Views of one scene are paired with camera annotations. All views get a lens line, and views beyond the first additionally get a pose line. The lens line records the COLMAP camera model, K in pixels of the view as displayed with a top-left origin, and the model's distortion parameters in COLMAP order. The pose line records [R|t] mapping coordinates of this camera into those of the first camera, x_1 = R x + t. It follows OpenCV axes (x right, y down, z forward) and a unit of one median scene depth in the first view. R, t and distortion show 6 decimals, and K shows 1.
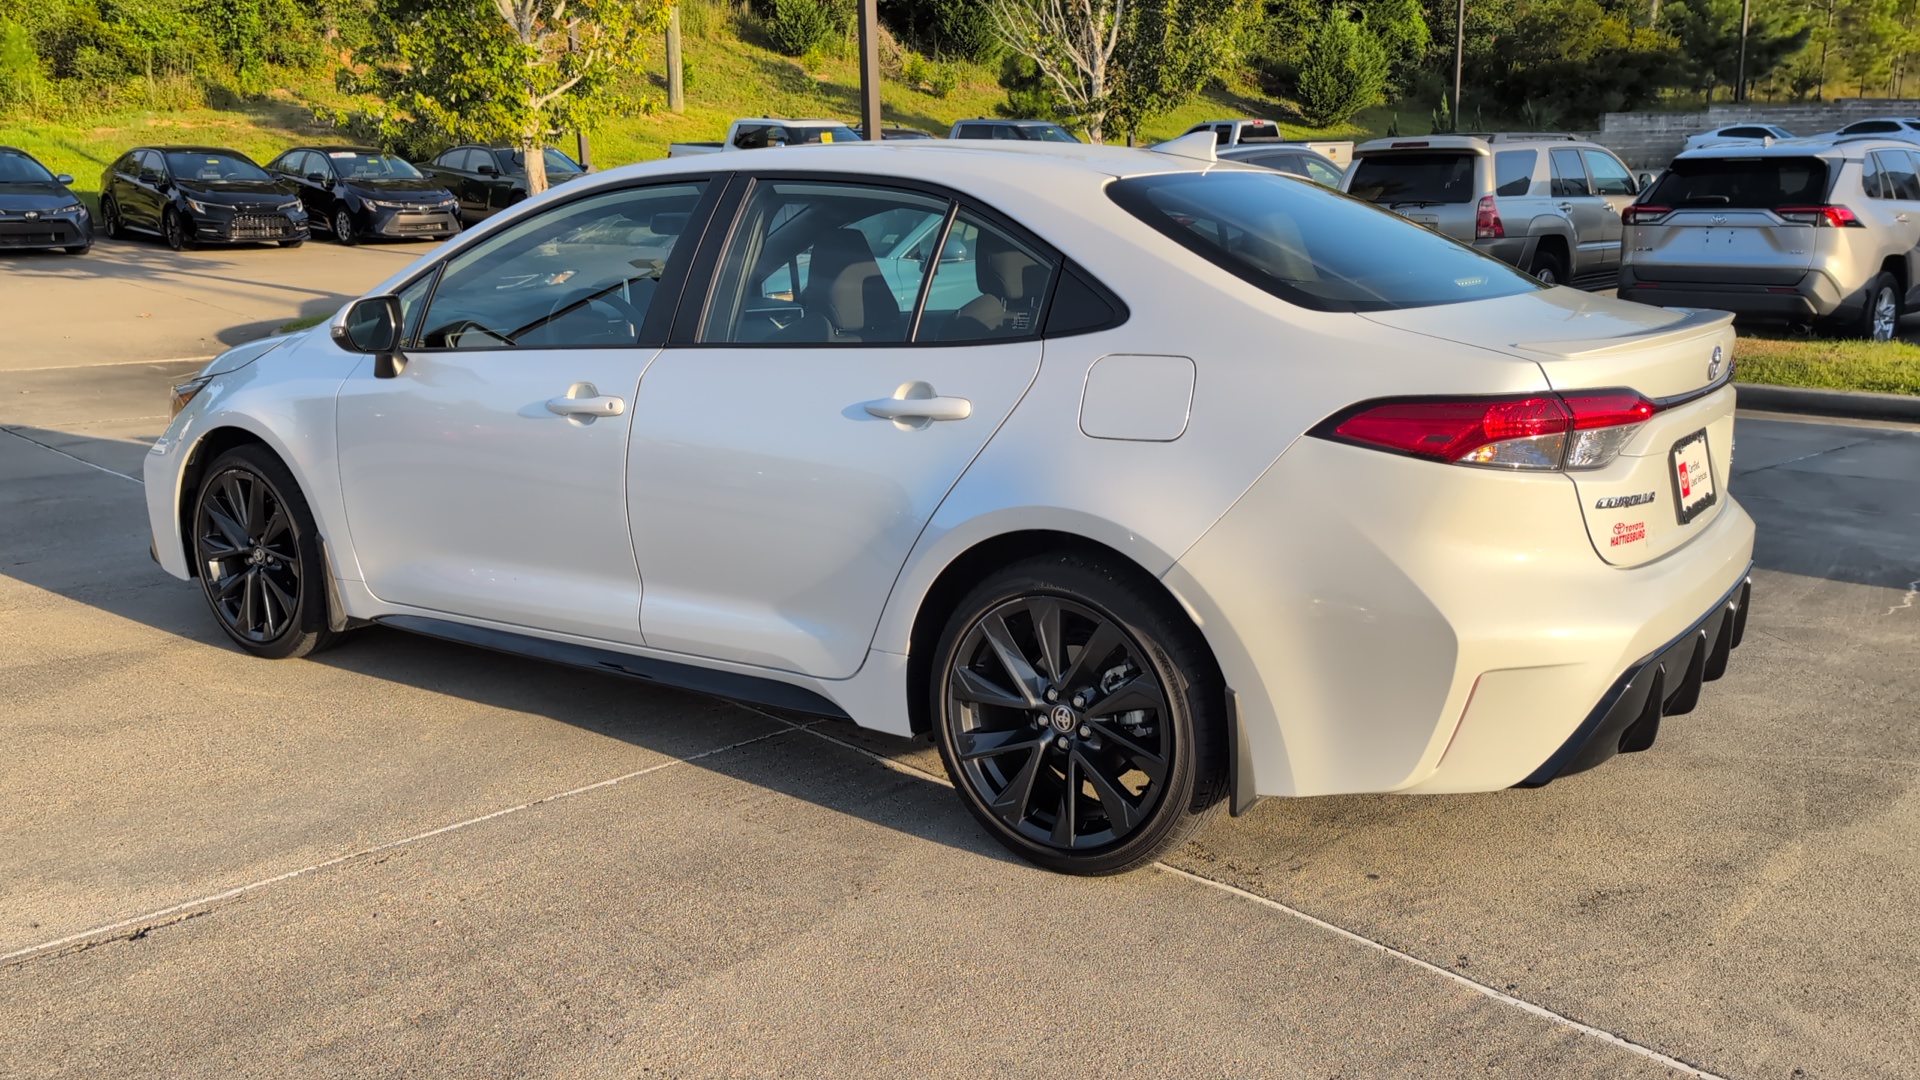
lens RADIAL K [[1558.3, 0, 960.0], [0, 1558.3, 540.0], [0, 0, 1]] dist [0.013007, -0.012032]
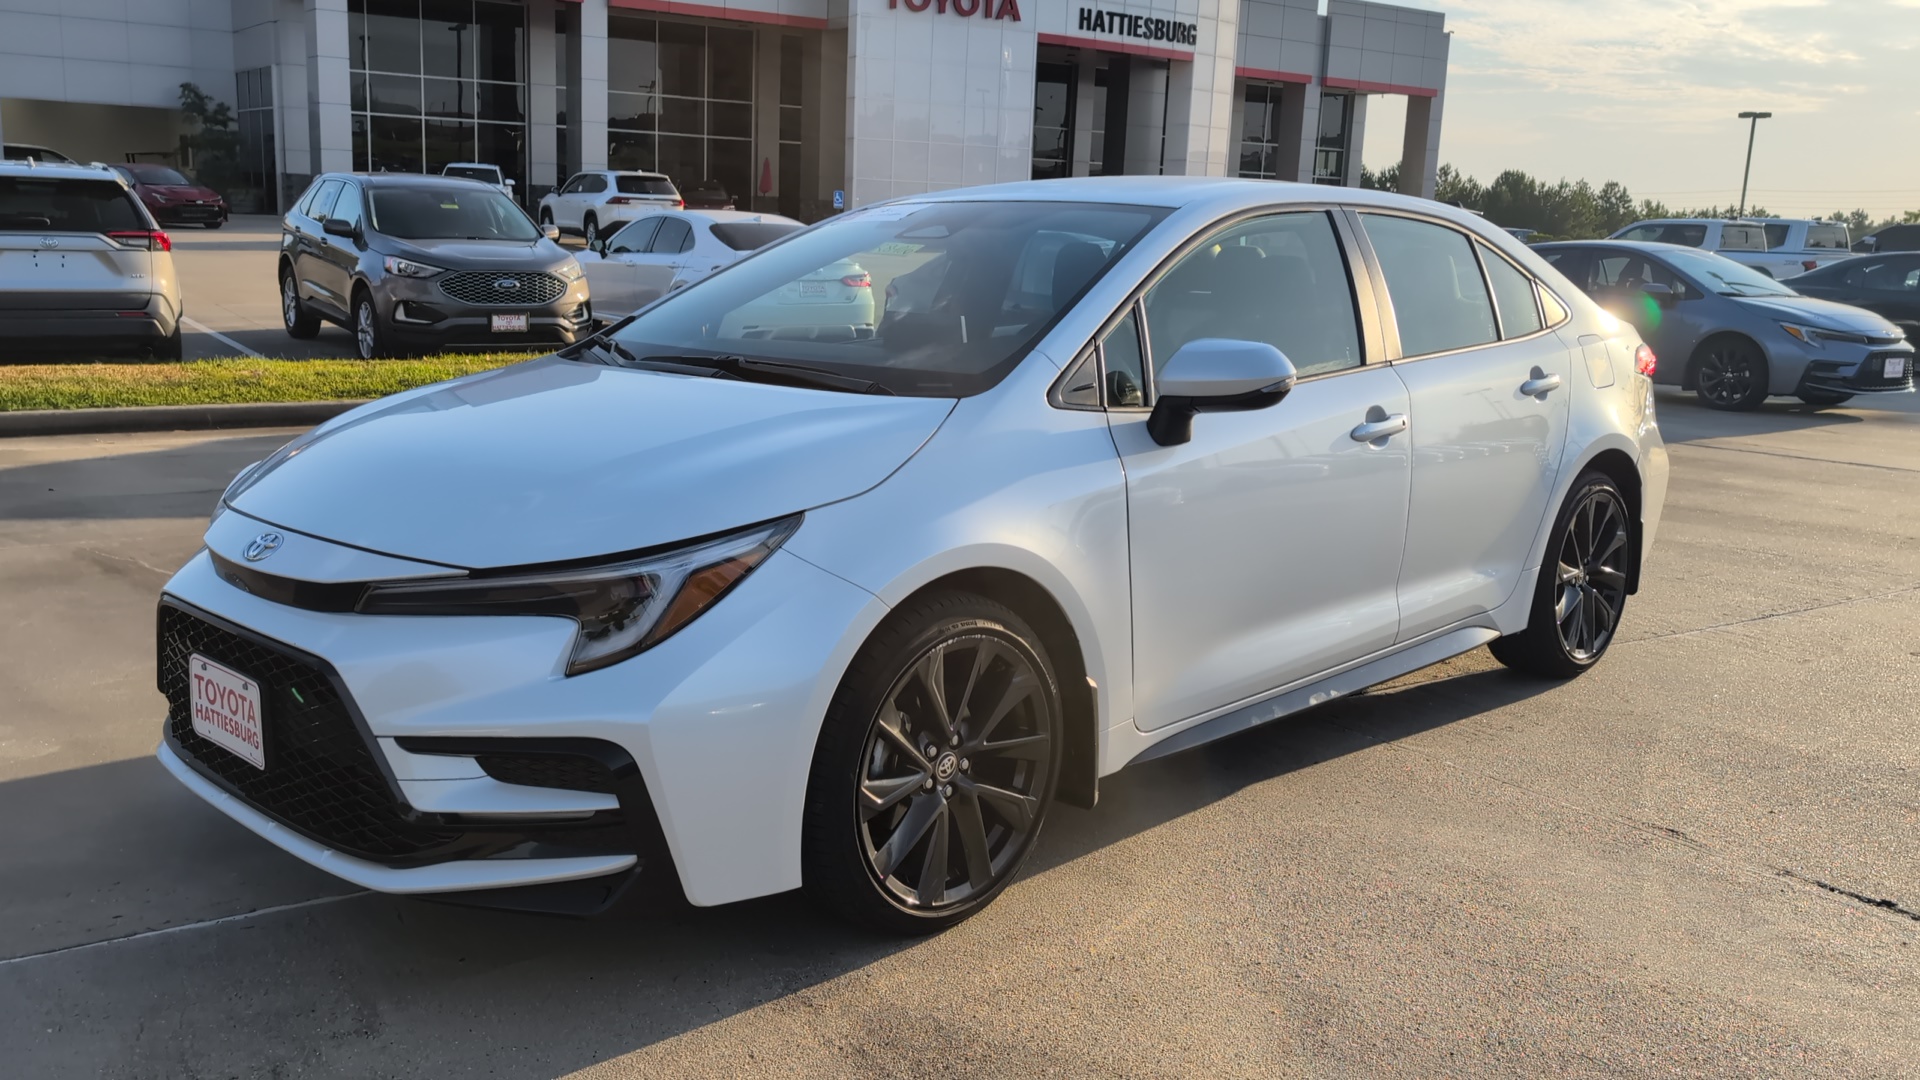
lens RADIAL K [[1558.3, 0, 960.0], [0, 1558.3, 540.0], [0, 0, 1]] dist [0.013007, -0.012032]
pose [[0.199274, -0.172253, 0.964686, -1.120118], [0.185689, 0.973232, 0.135422, -0.176820], [-0.962190, 0.152146, 0.225925, 0.899456]]
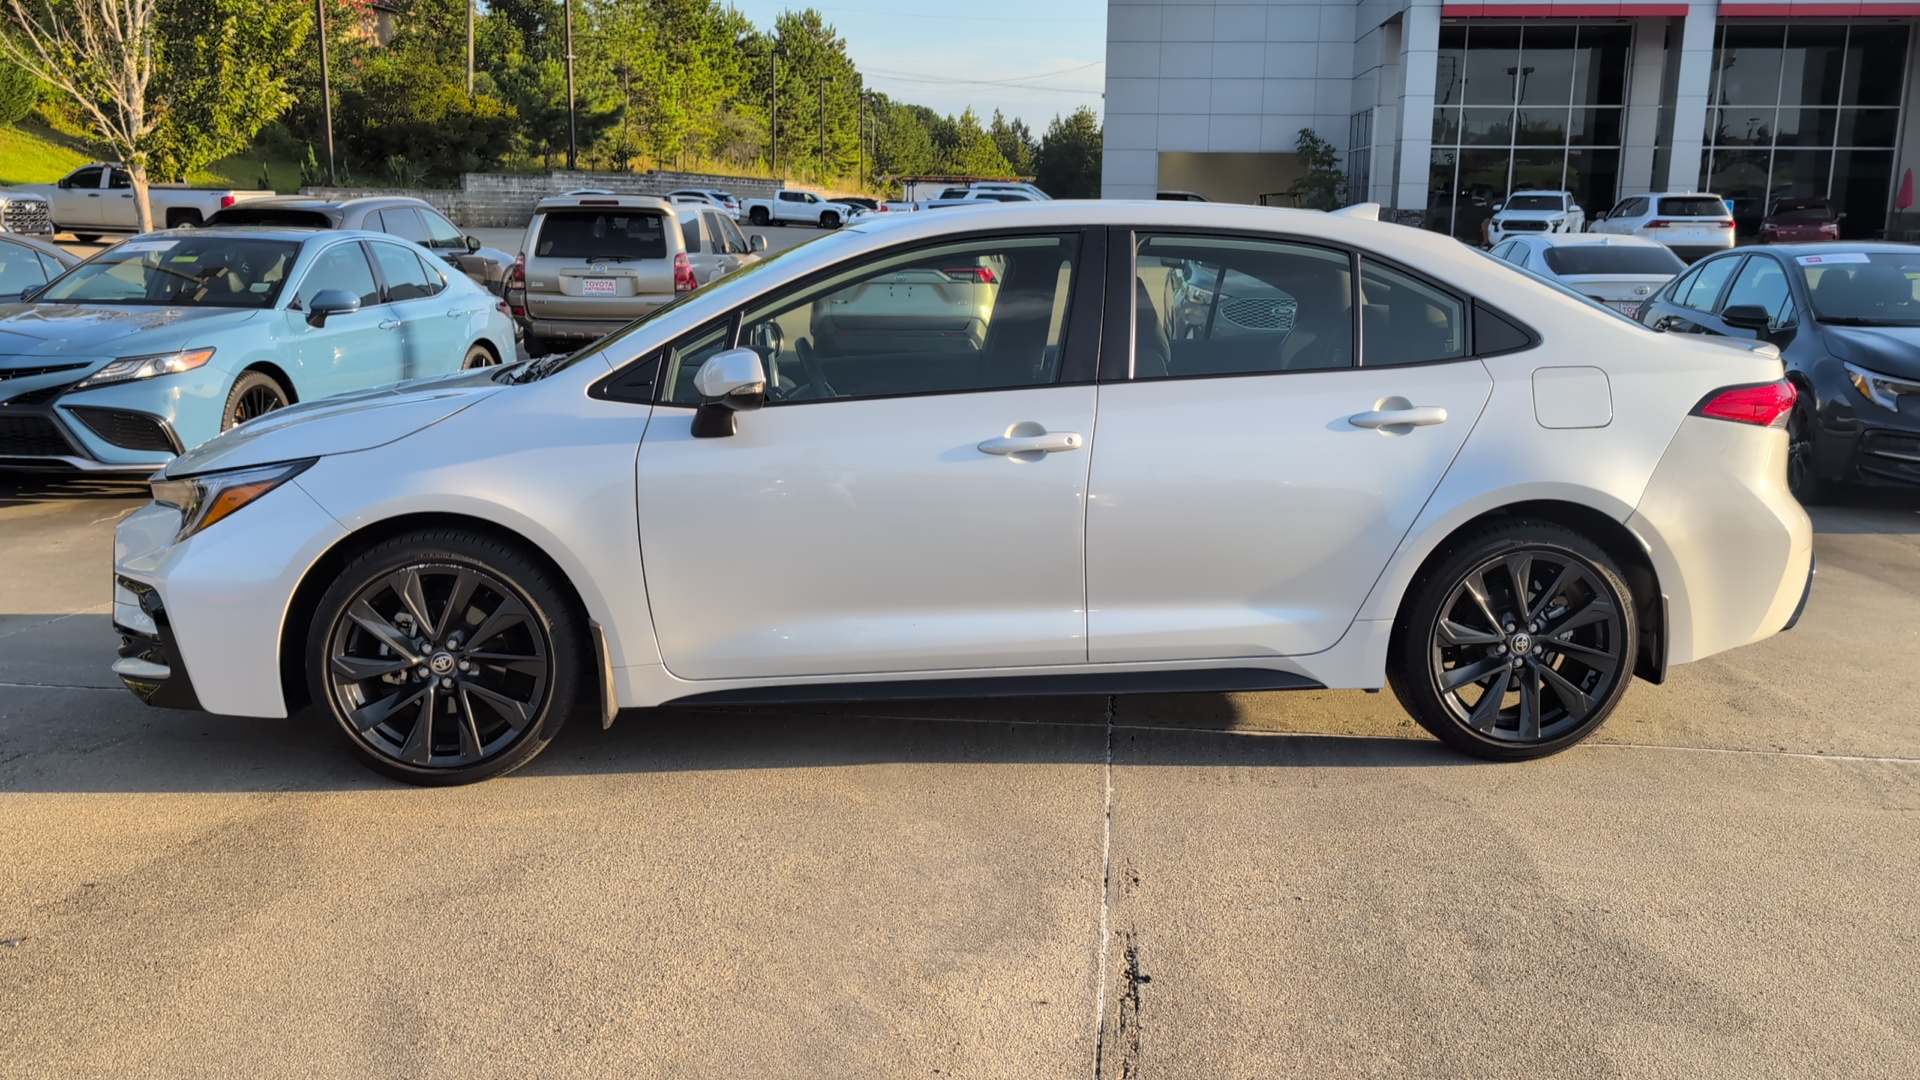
lens RADIAL K [[1558.3, 0, 960.0], [0, 1558.3, 540.0], [0, 0, 1]] dist [0.013007, -0.012032]
pose [[0.770414, -0.102380, 0.629269, -0.813310], [0.123657, 0.992274, 0.010047, -0.032674], [-0.625436, 0.070073, 0.777122, 0.188079]]
